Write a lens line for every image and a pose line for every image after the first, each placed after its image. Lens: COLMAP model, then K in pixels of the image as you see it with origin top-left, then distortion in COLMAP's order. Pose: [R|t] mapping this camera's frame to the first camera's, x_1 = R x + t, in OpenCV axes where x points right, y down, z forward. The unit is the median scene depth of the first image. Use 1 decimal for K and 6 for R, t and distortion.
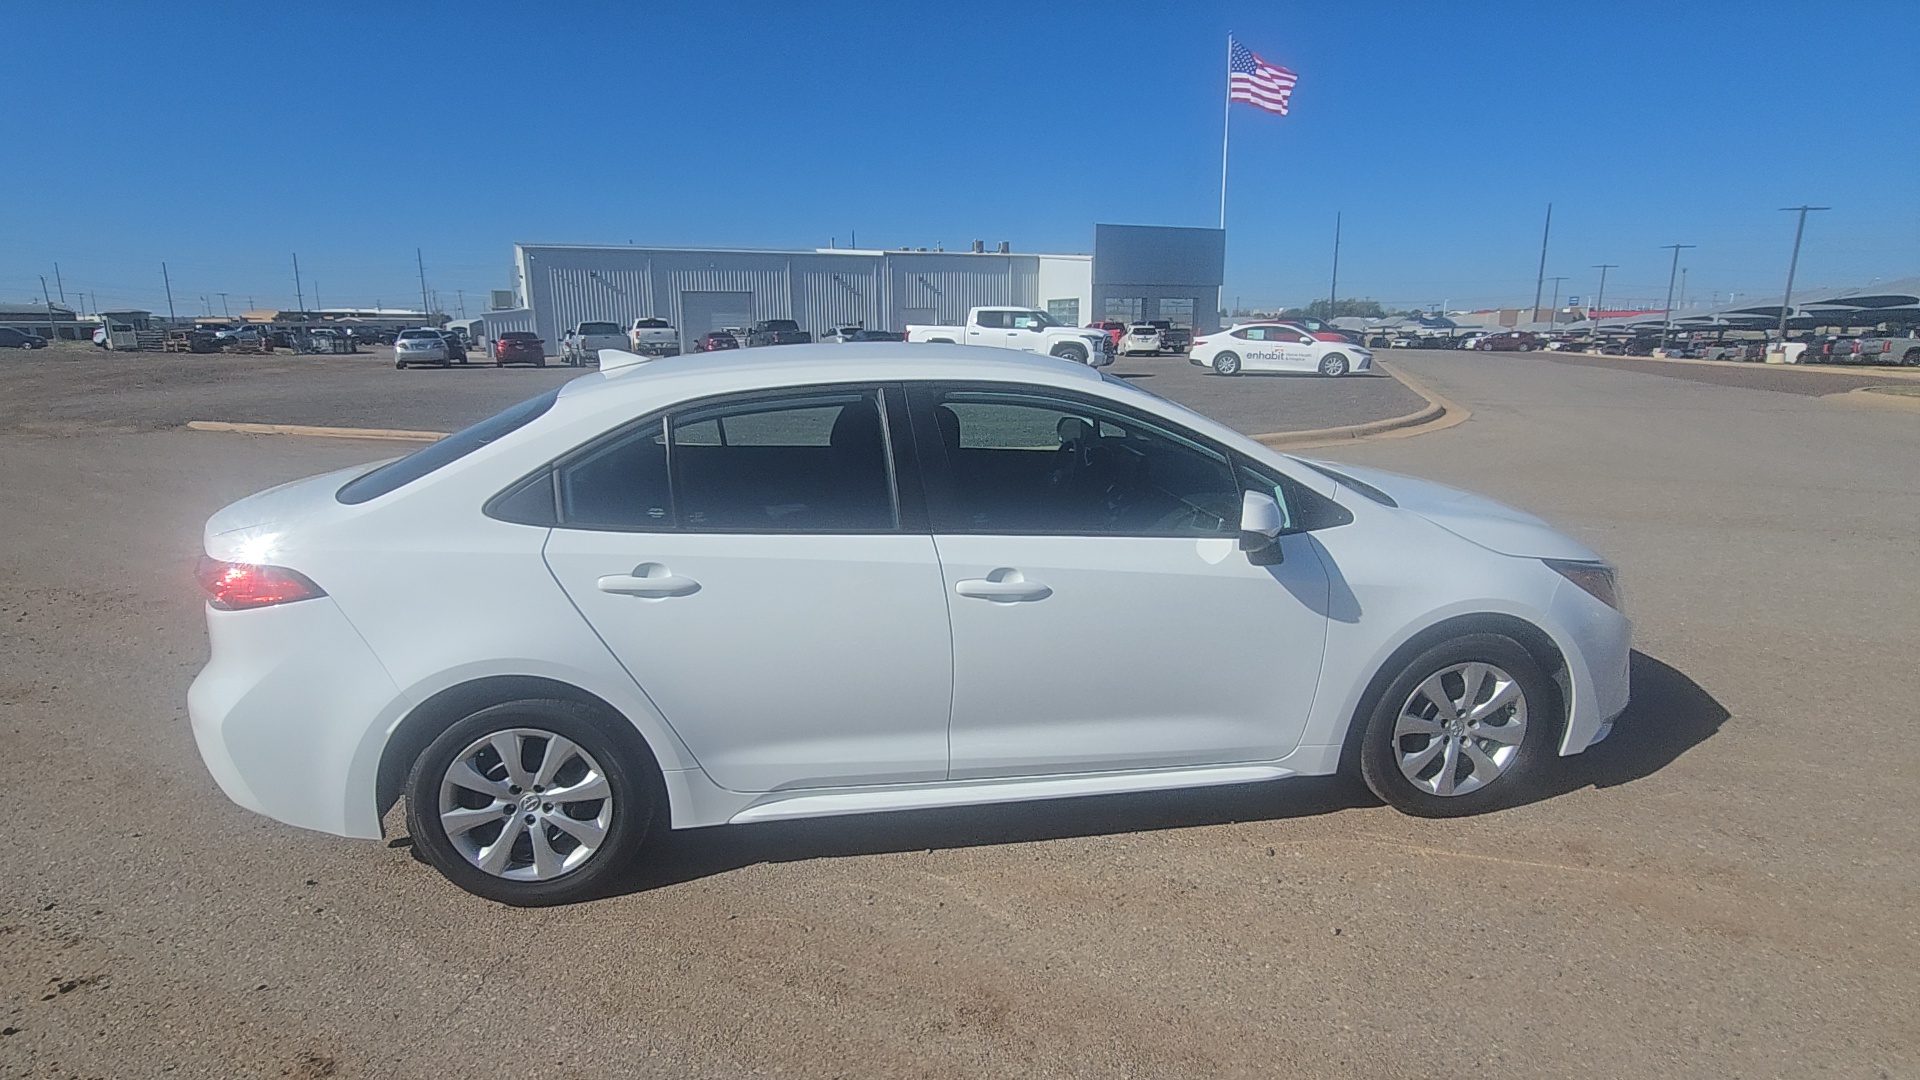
lens RADIAL K [[963.5, 0, 954.9], [0, 963.5, 578.3], [0, 0, 1]] dist [0.002026, 0.000325]
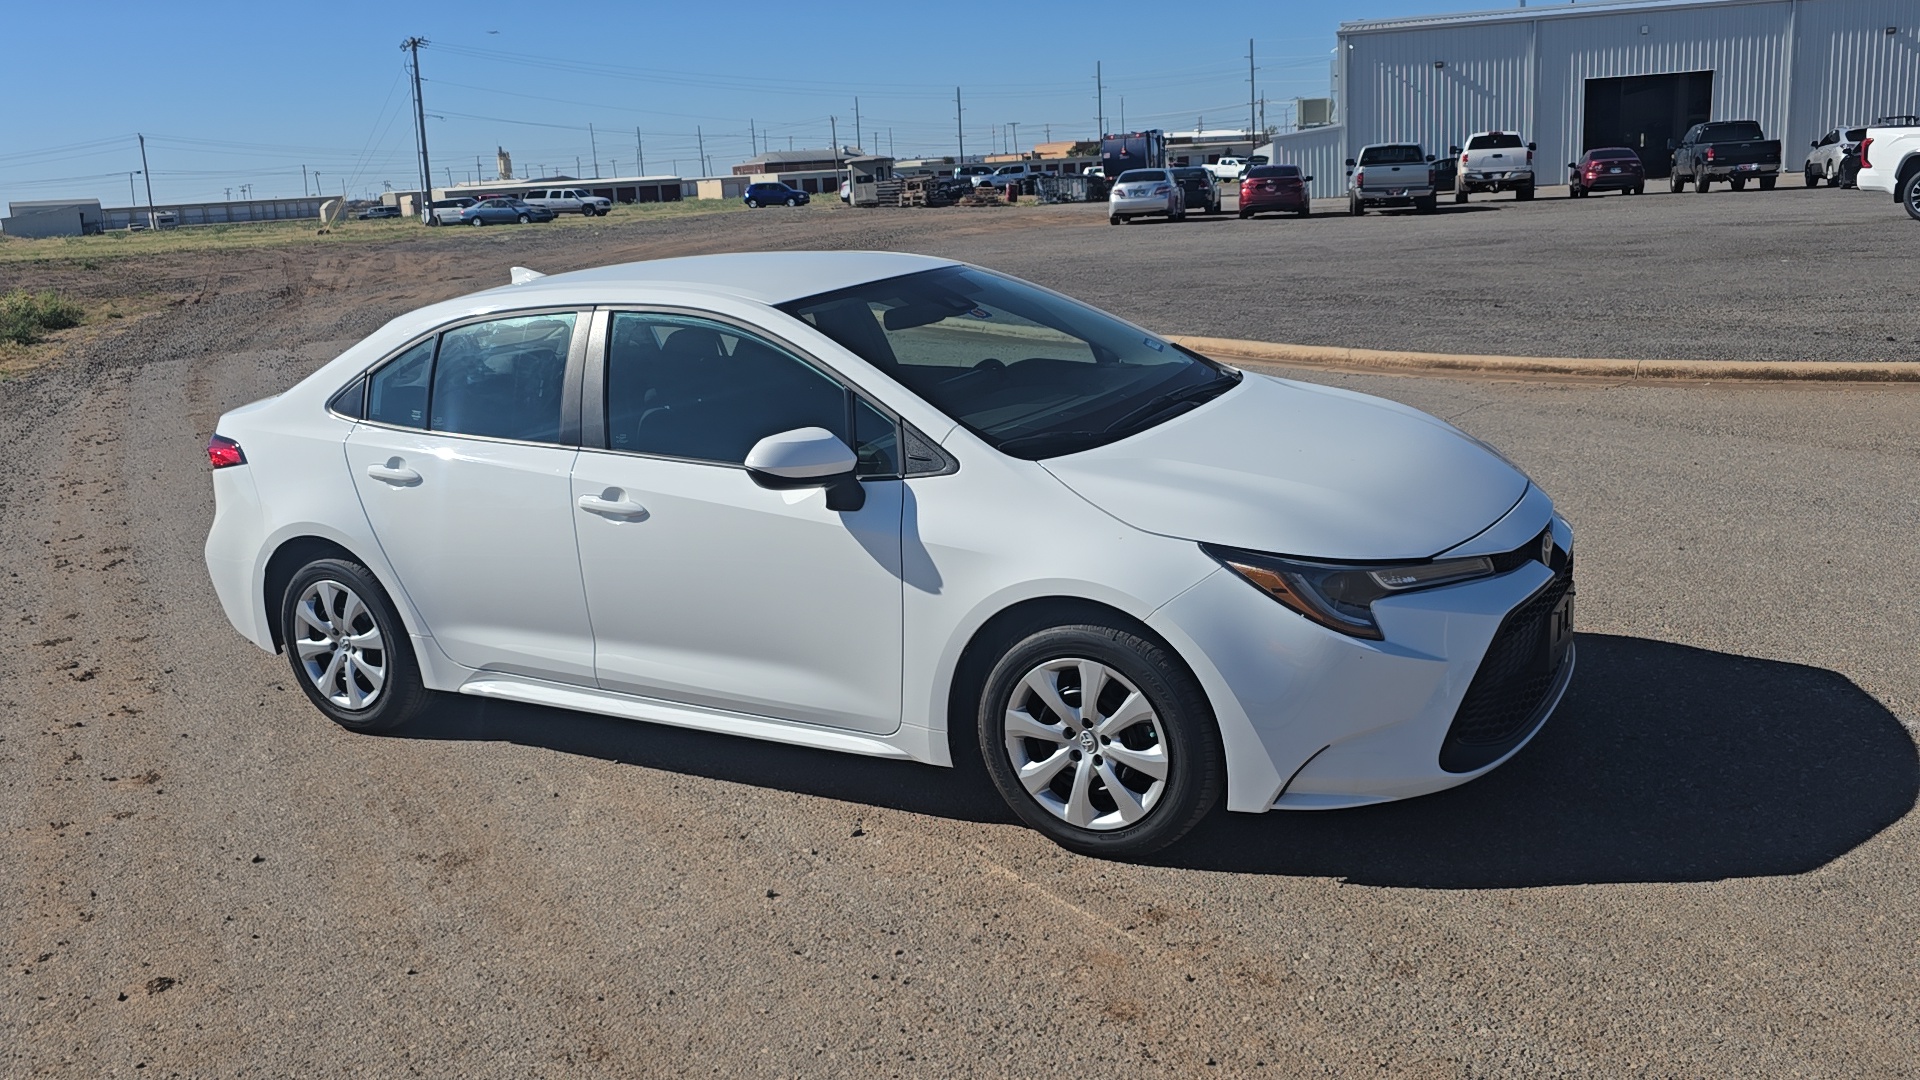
lens RADIAL K [[1610.6, 0, 953.6], [0, 1610.6, 541.9], [0, 0, 1]] dist [-0.005571, 0.021073]
pose [[0.775892, 0.103486, -0.622320, 0.139273], [-0.108769, 0.993626, 0.029620, -0.004053], [0.621419, 0.044707, 0.782202, -0.012857]]
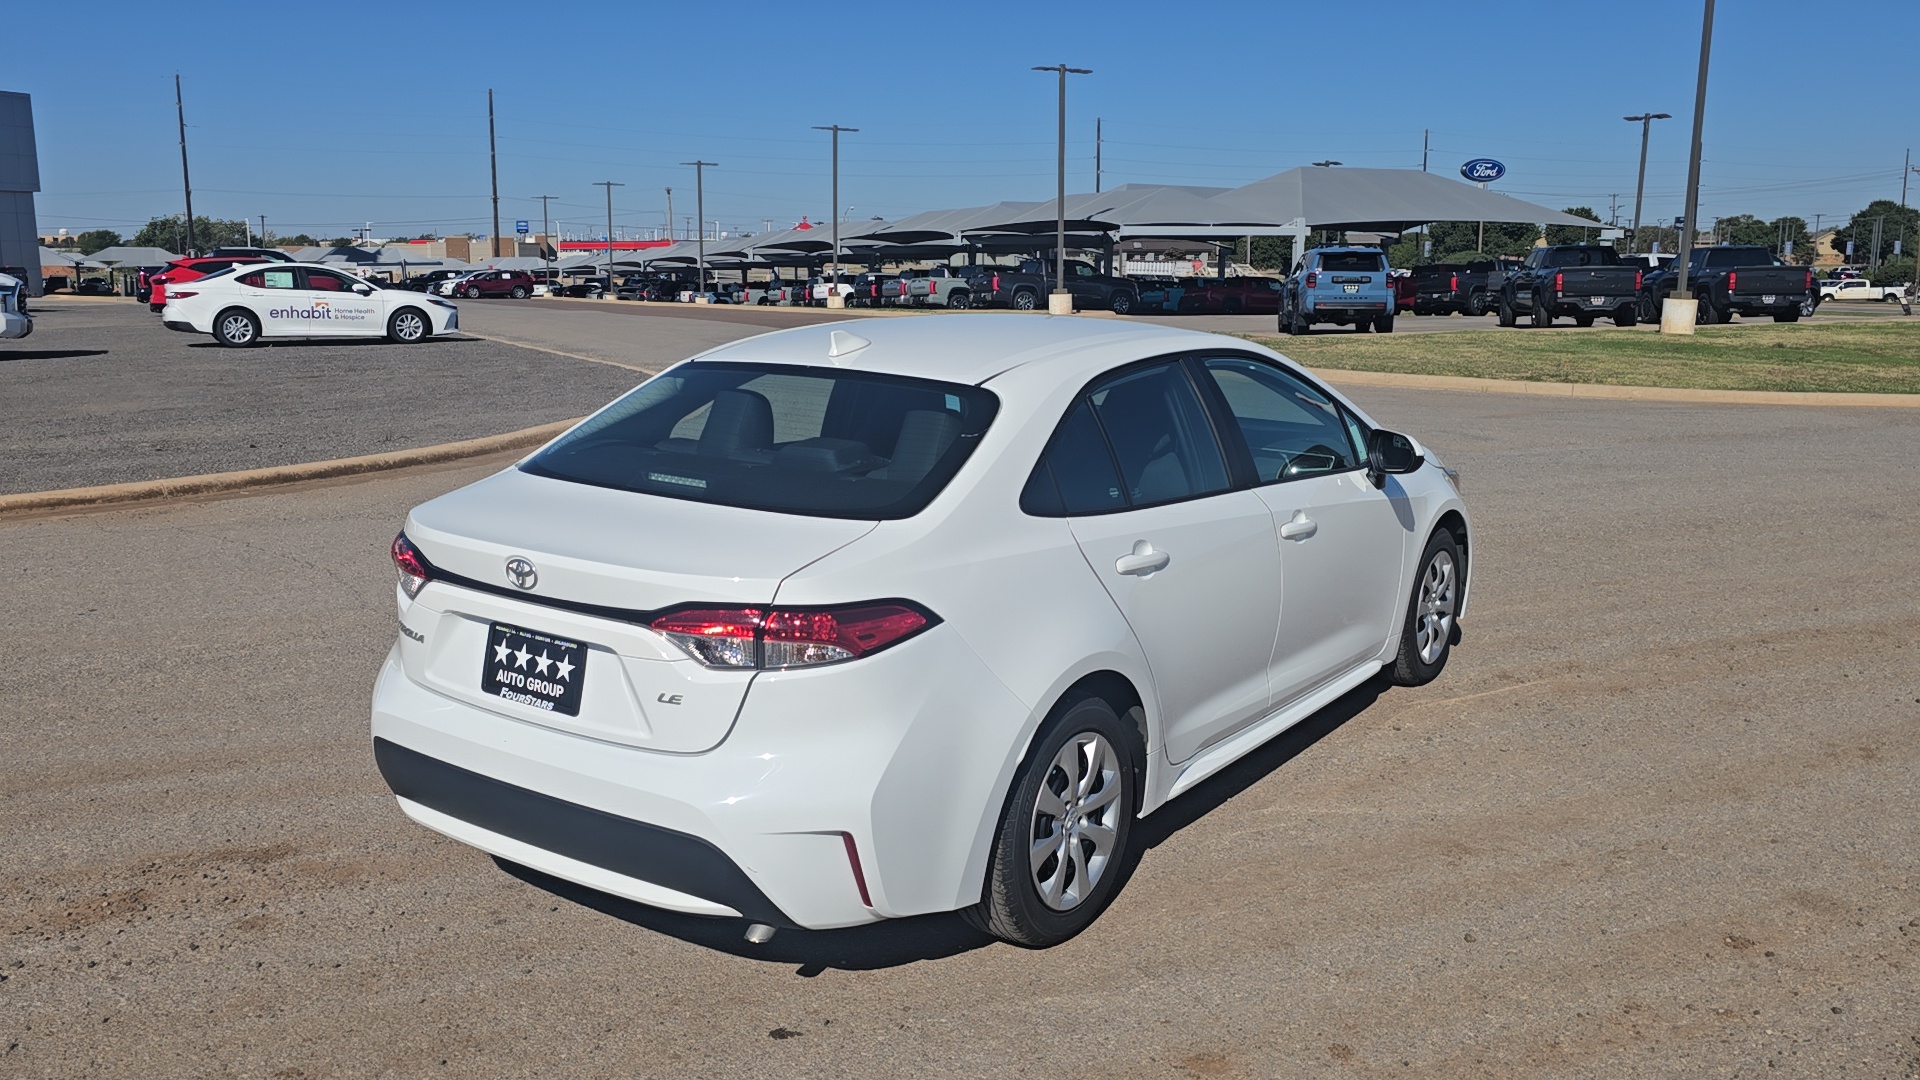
lens RADIAL K [[1602.6, 0, 960.0], [0, 1602.6, 540.0], [0, 0, 1]] dist [0.000361, 0.011438]
pose [[0.678376, -0.125621, 0.723896, -0.154647], [0.185173, 0.982701, -0.002997, -0.004057], [-0.710998, 0.136079, 0.689902, -0.001126]]
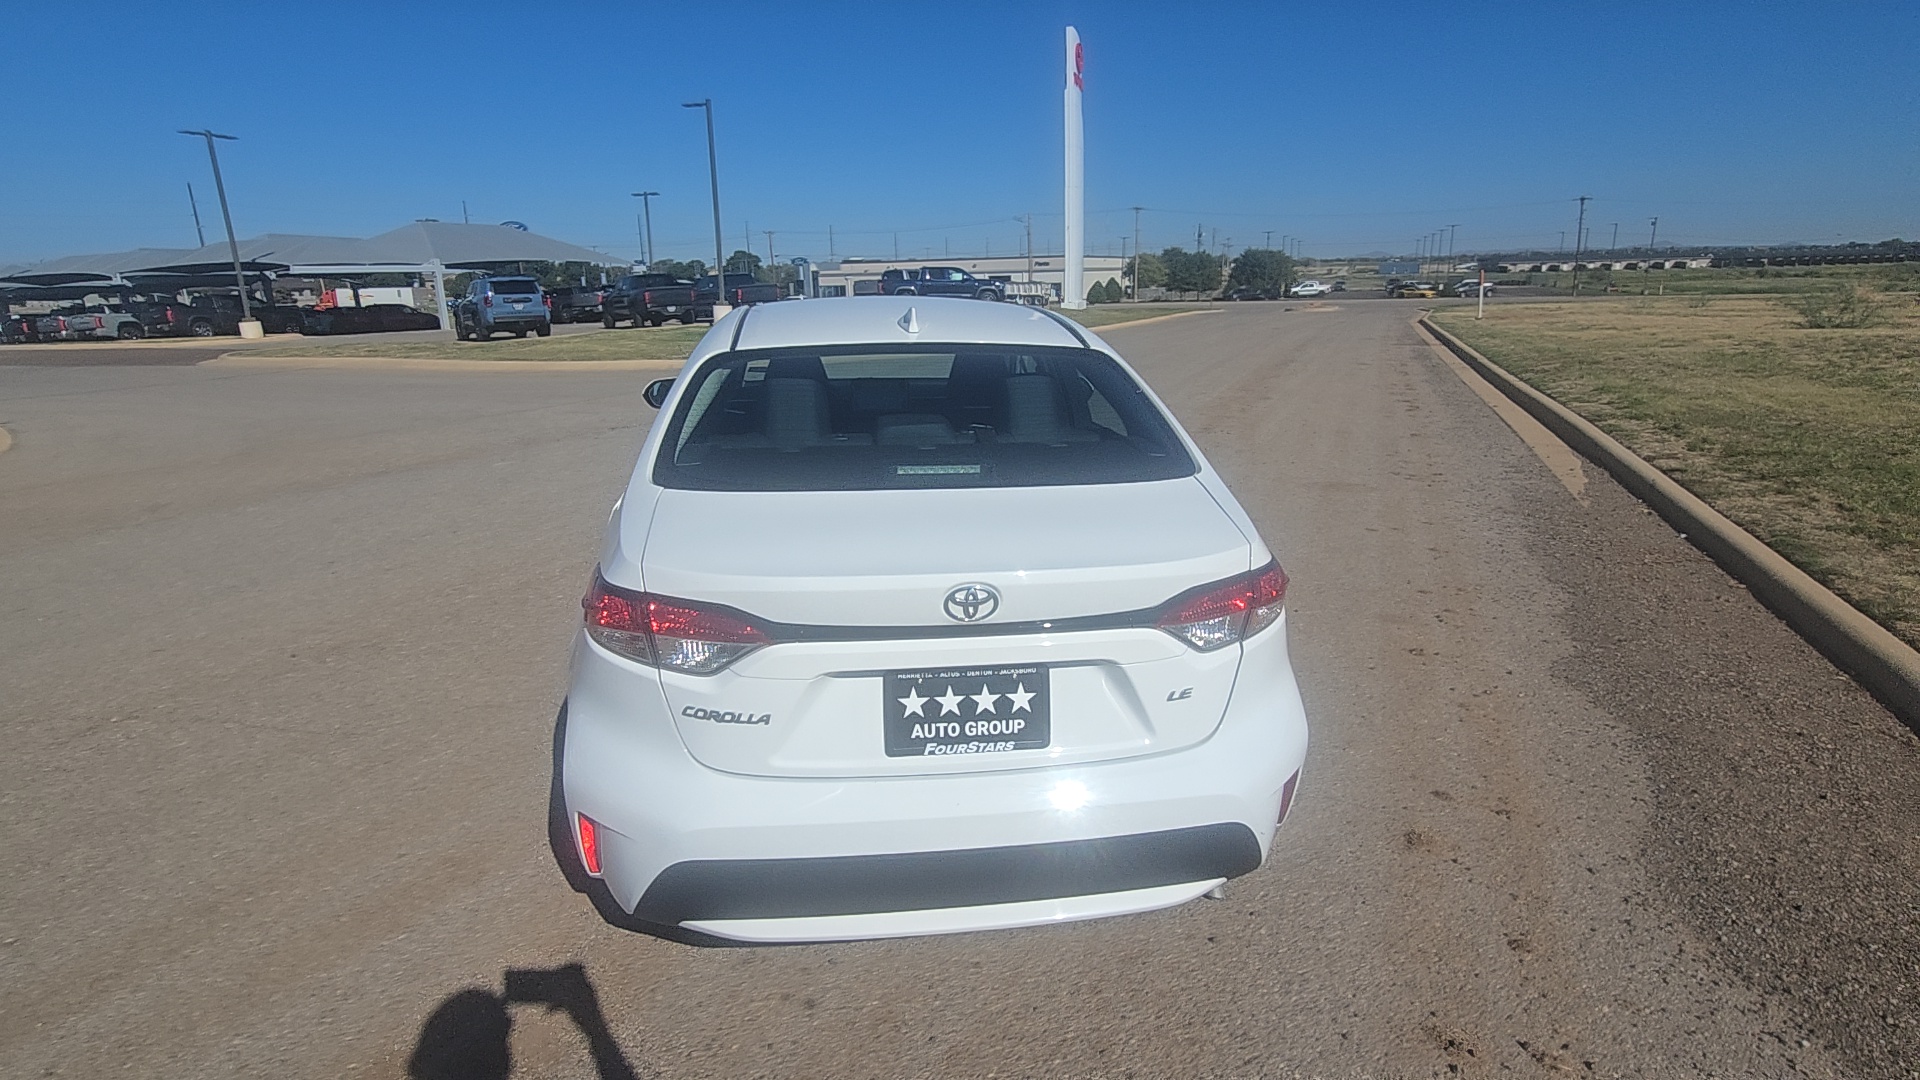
lens RADIAL K [[975.7, 0, 950.5], [0, 975.7, 558.7], [0, 0, 1]] dist [0.001541, 0.000212]
pose [[0.019175, -0.275285, 0.961171, -0.146247], [0.277701, 0.924988, 0.259382, -0.028955], [-0.960476, 0.261944, 0.094184, 0.111687]]
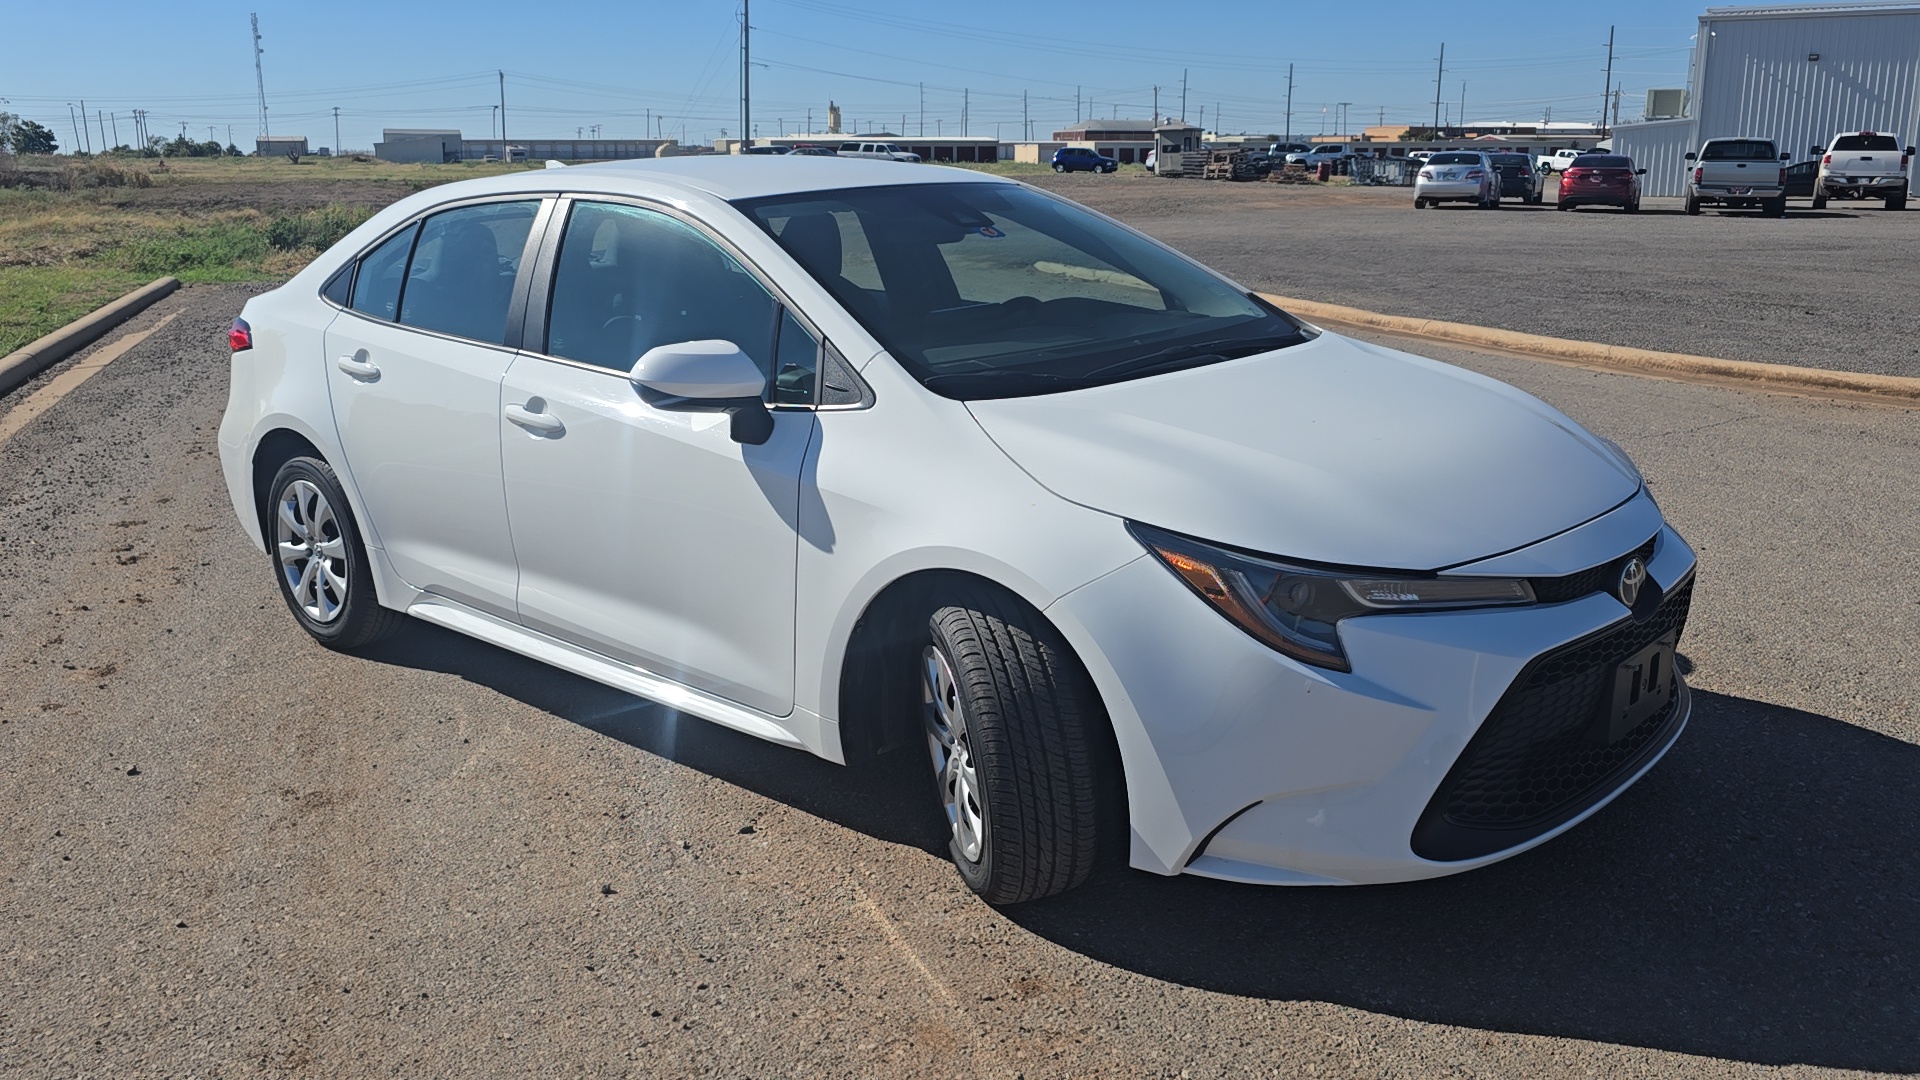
lens RADIAL K [[1608.3, 0, 954.6], [0, 1608.3, 538.4], [0, 0, 1]] dist [-0.001201, 0.013237]
pose [[0.639236, 0.183553, -0.746783, 0.142690], [-0.196625, 0.977829, 0.072034, -0.006597], [0.743449, 0.100789, 0.661155, 0.028923]]
